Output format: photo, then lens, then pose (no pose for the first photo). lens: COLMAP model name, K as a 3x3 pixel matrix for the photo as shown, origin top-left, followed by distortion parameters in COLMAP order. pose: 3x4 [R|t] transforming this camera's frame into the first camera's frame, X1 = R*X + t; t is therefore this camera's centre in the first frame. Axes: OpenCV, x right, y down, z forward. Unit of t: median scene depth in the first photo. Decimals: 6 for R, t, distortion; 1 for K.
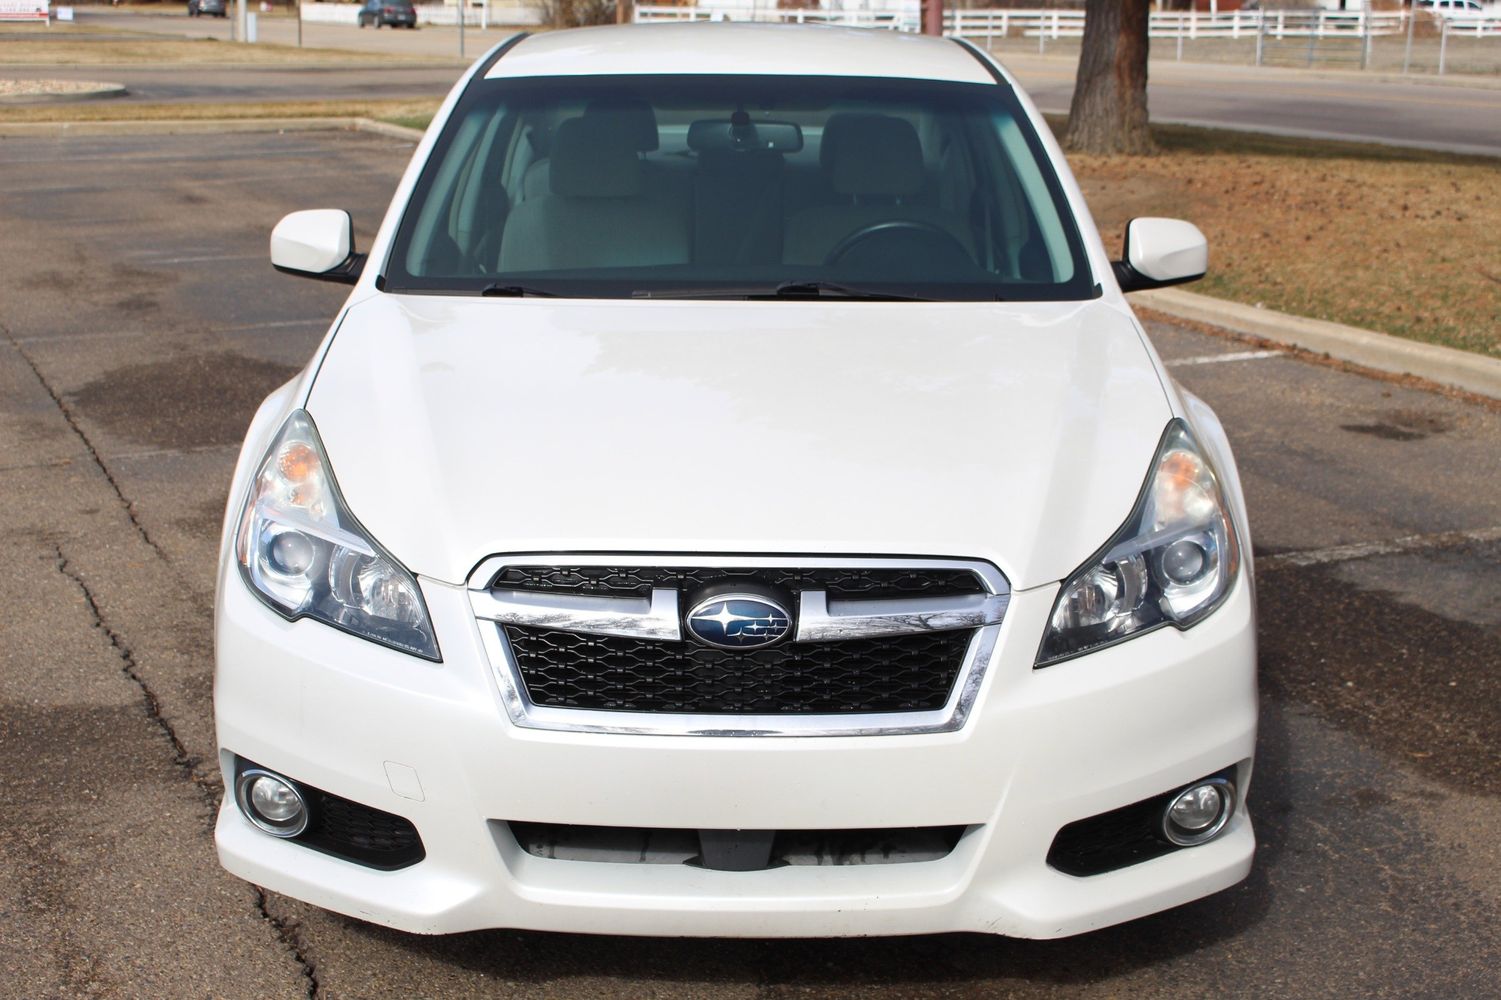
lens RADIAL K [[2510.7, 0, 754.4], [0, 2510.7, 559.8], [0, 0, 1]] dist [-0.041299, -0.055714]
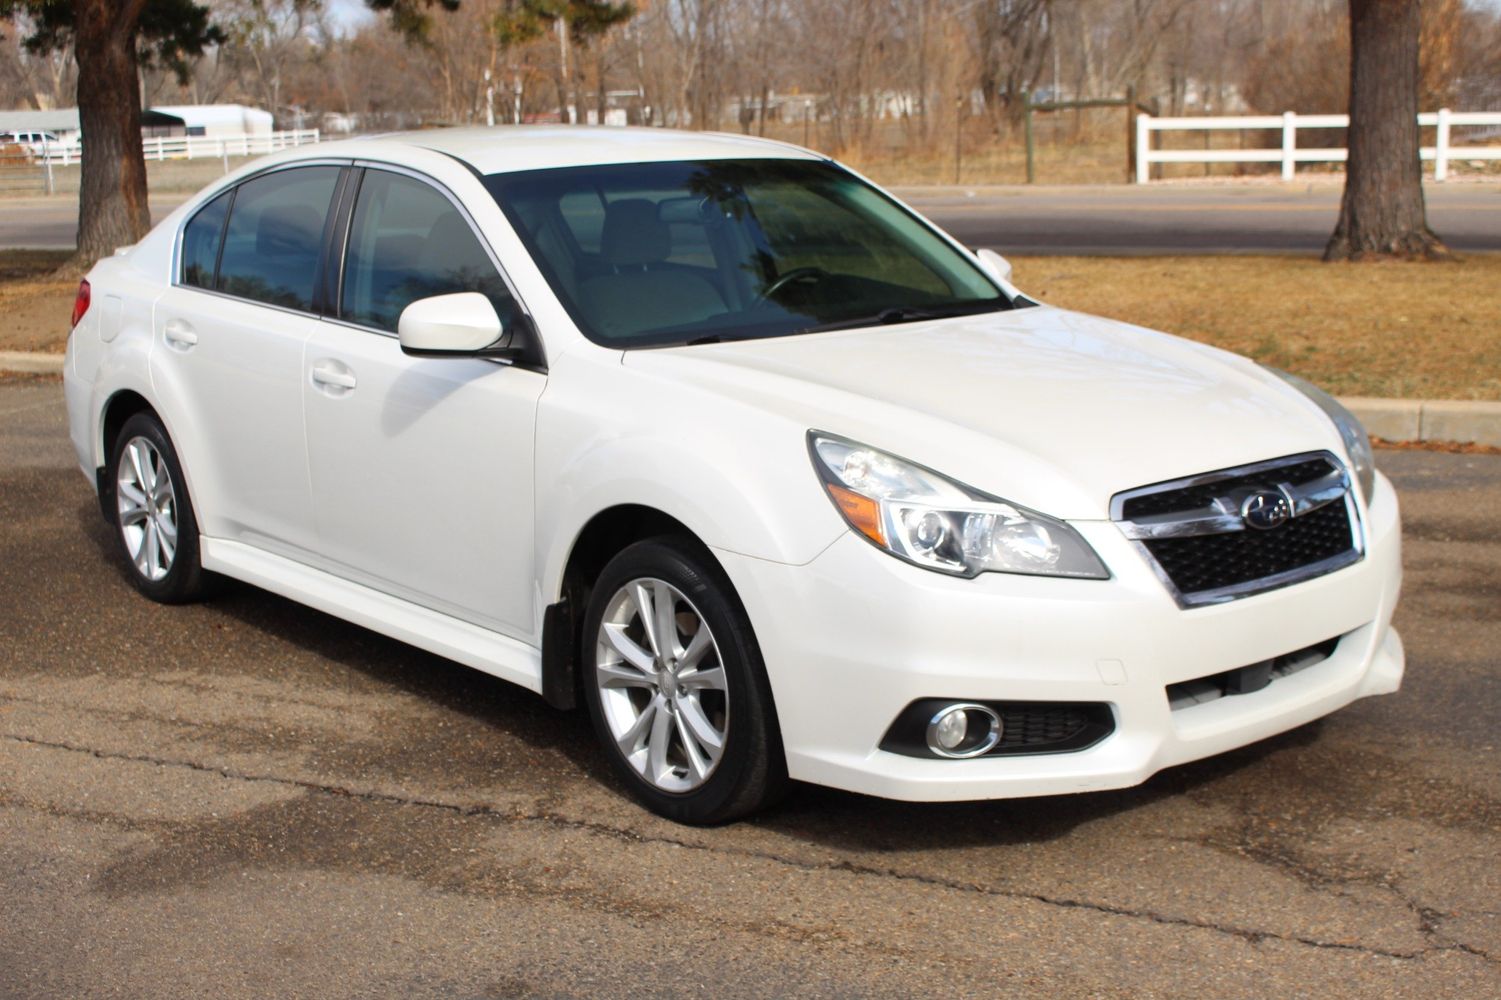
lens RADIAL K [[2510.7, 0, 754.4], [0, 2510.7, 559.8], [0, 0, 1]] dist [-0.041299, -0.055714]
pose [[0.678584, -0.150495, 0.718940, -0.876720], [0.192654, 0.980985, 0.023508, -0.026122], [-0.708808, 0.122554, 0.694674, 0.157038]]
